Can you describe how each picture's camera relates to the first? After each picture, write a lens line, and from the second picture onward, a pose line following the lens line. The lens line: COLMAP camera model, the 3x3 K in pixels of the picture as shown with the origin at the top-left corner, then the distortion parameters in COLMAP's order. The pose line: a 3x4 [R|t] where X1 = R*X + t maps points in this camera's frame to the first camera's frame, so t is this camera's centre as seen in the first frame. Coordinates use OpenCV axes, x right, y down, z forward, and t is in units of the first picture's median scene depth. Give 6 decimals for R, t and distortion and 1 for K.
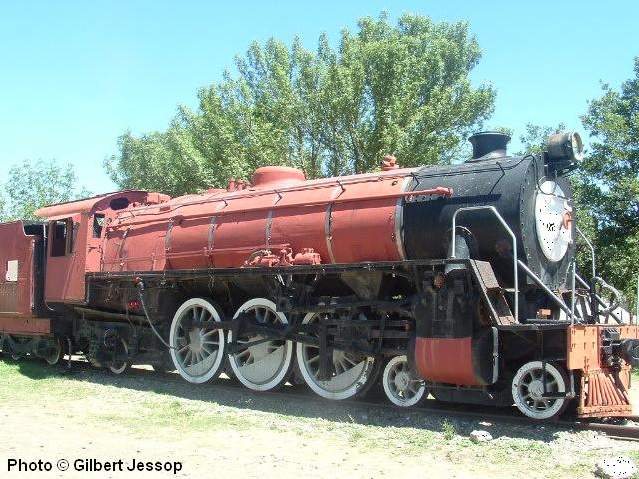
lens RADIAL K [[658.5, 0, 319.5], [0, 658.5, 239.5], [0, 0, 1]] dist [-0.164139, -0.002577]
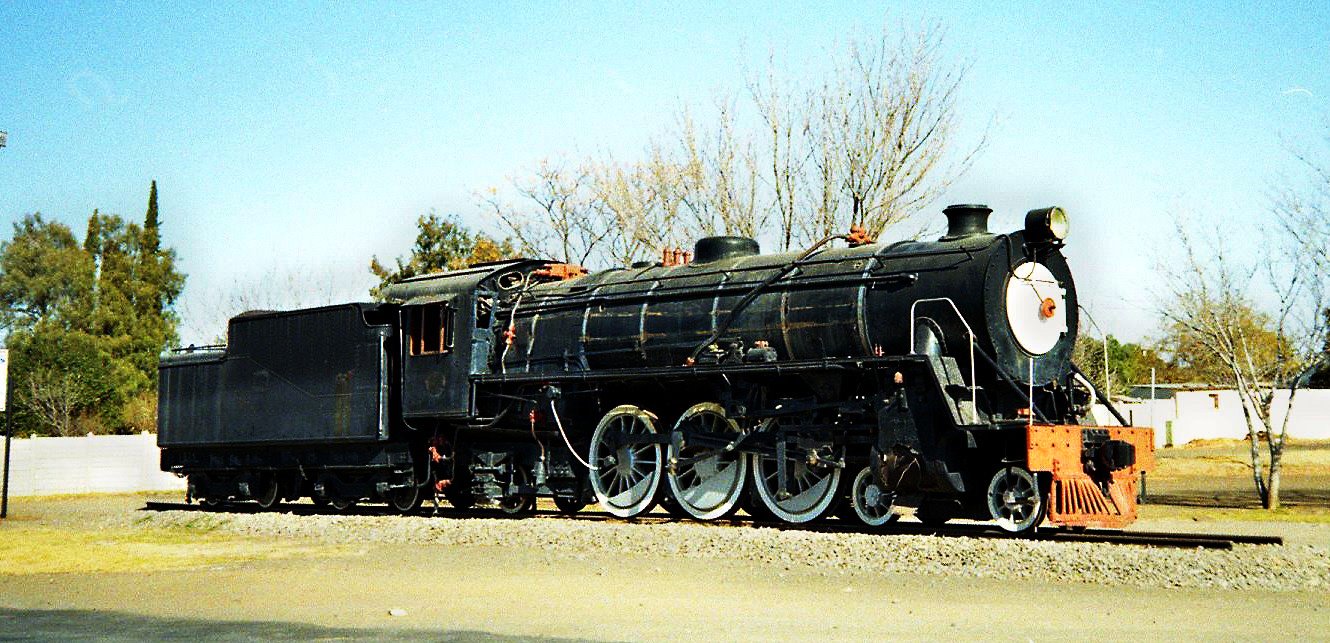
lens RADIAL K [[1244.0, 0, 665.0], [0, 1244.0, 321.5], [0, 0, 1]] dist [-0.003048, -0.001805]
pose [[0.991848, -0.019224, -0.125972, 0.057603], [0.021004, 0.999697, 0.012816, -0.033350], [0.125687, -0.015357, 0.991951, -0.564356]]
